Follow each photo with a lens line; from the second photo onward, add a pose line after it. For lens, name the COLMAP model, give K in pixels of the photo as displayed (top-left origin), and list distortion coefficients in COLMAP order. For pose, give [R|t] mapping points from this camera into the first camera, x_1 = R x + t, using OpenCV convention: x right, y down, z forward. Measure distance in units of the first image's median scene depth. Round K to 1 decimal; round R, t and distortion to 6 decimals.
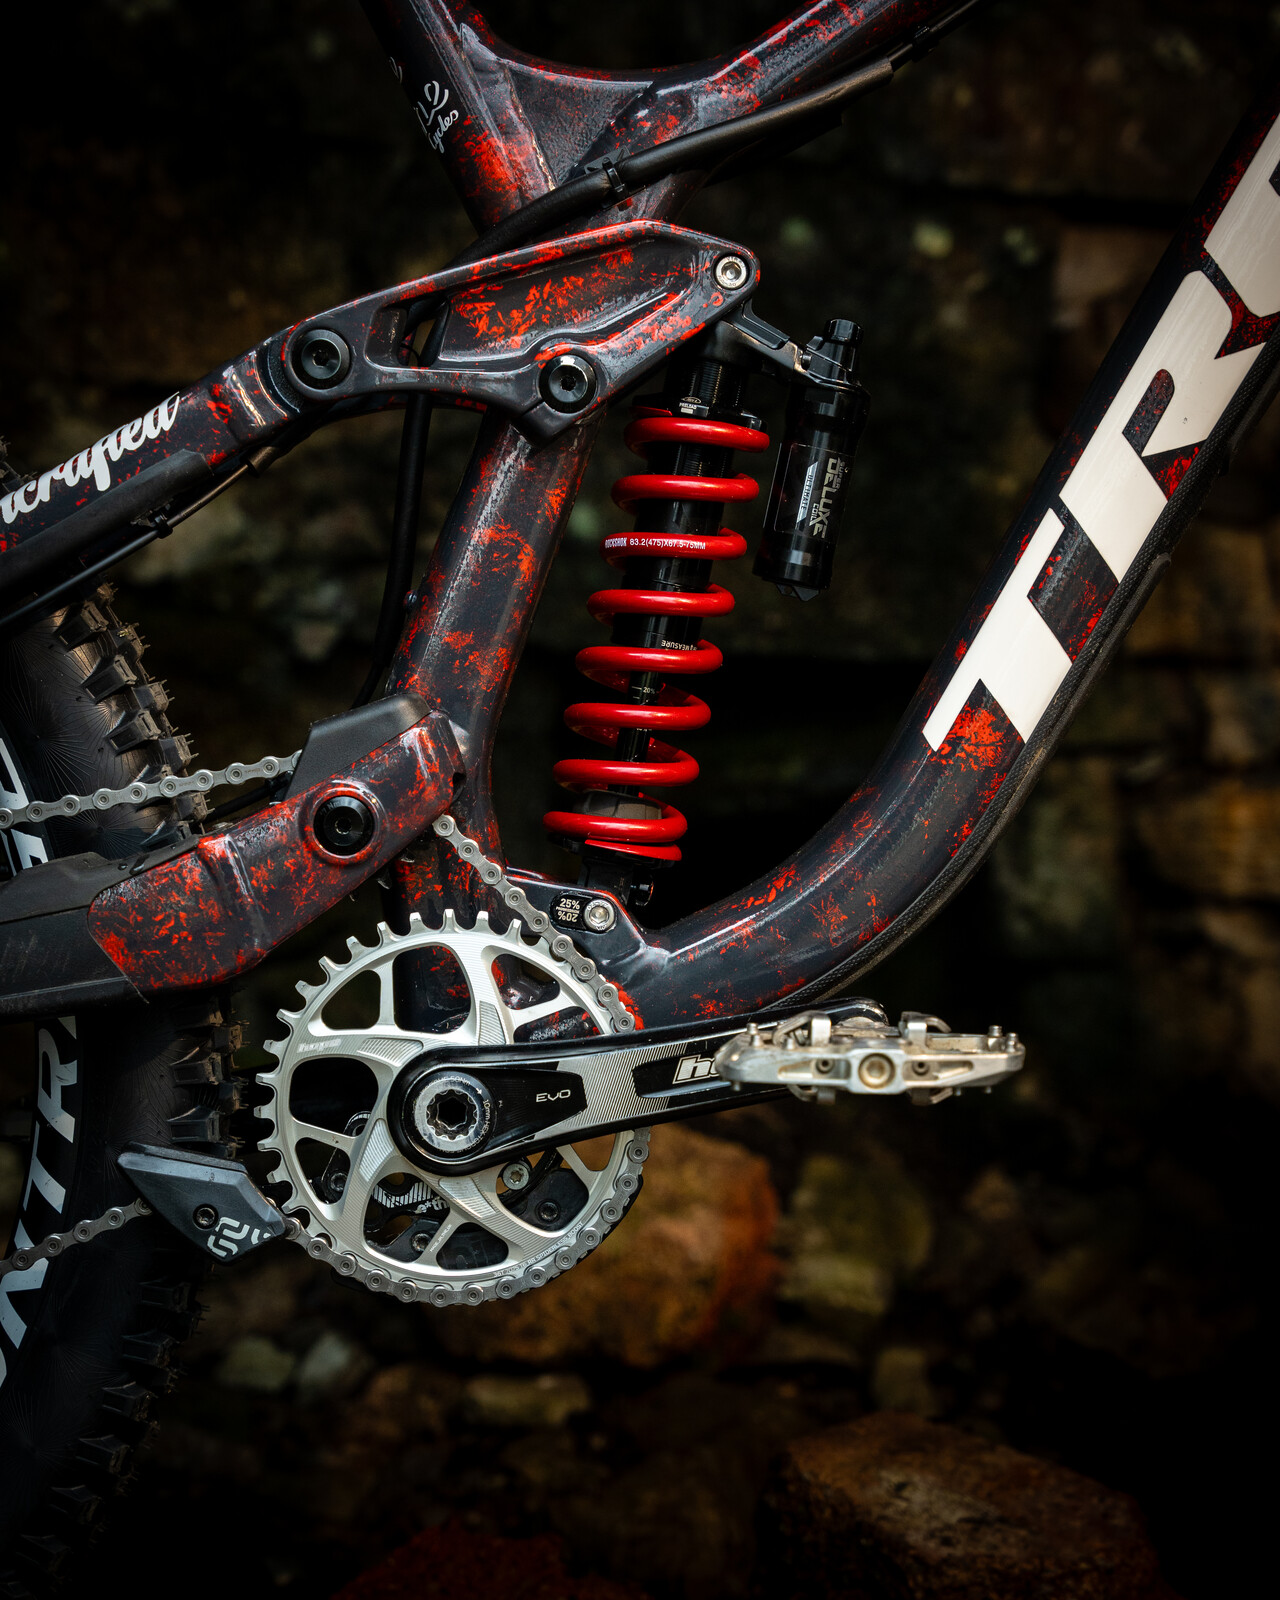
lens RADIAL K [[3543.4, 0, 640.7], [0, 3543.4, 800.6], [0, 0, 1]] dist [0.254499, 0.000000]
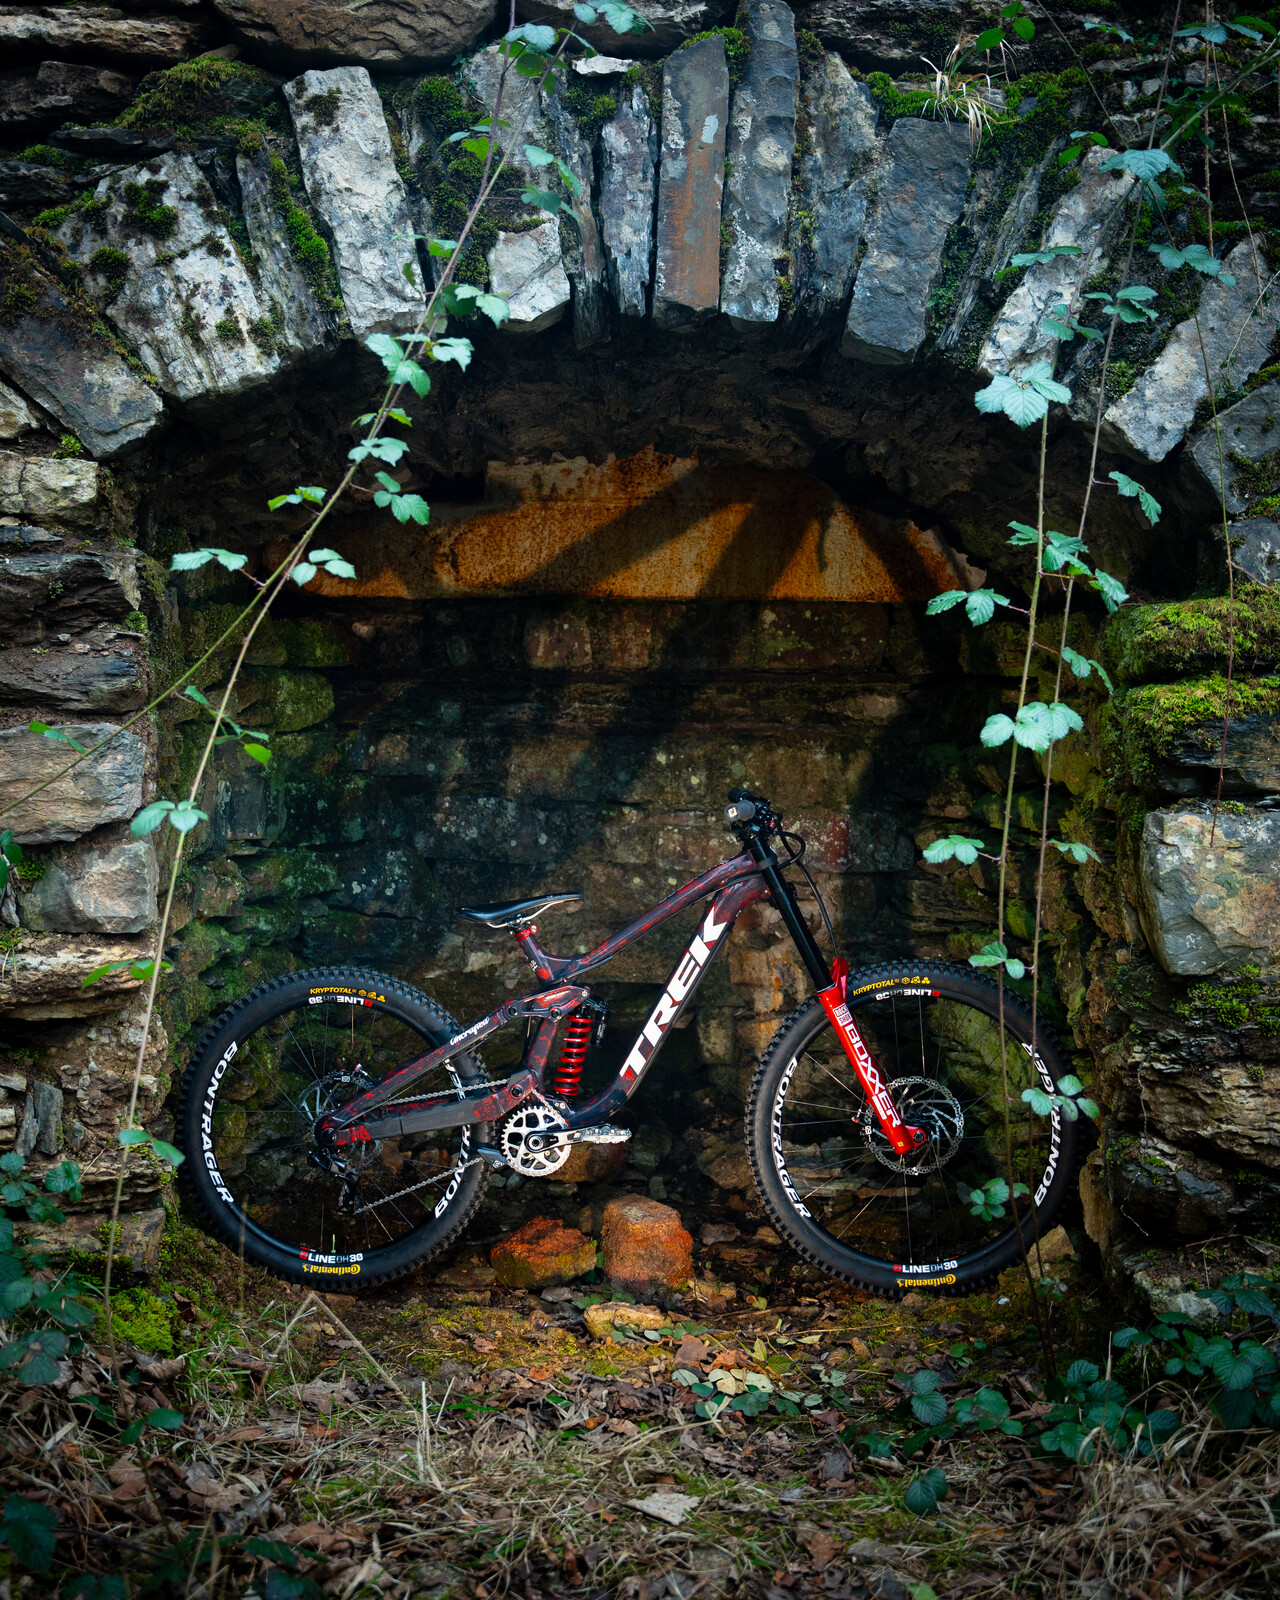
lens RADIAL K [[1656.9, 0, 638.4], [0, 1656.9, 798.8], [0, 0, 1]] dist [0.009105, 0.000000]
pose [[0.999918, -0.002849, -0.012501, 0.144527], [0.002105, 0.998247, -0.059149, -0.301159], [0.012648, 0.059118, 0.998171, -1.662959]]
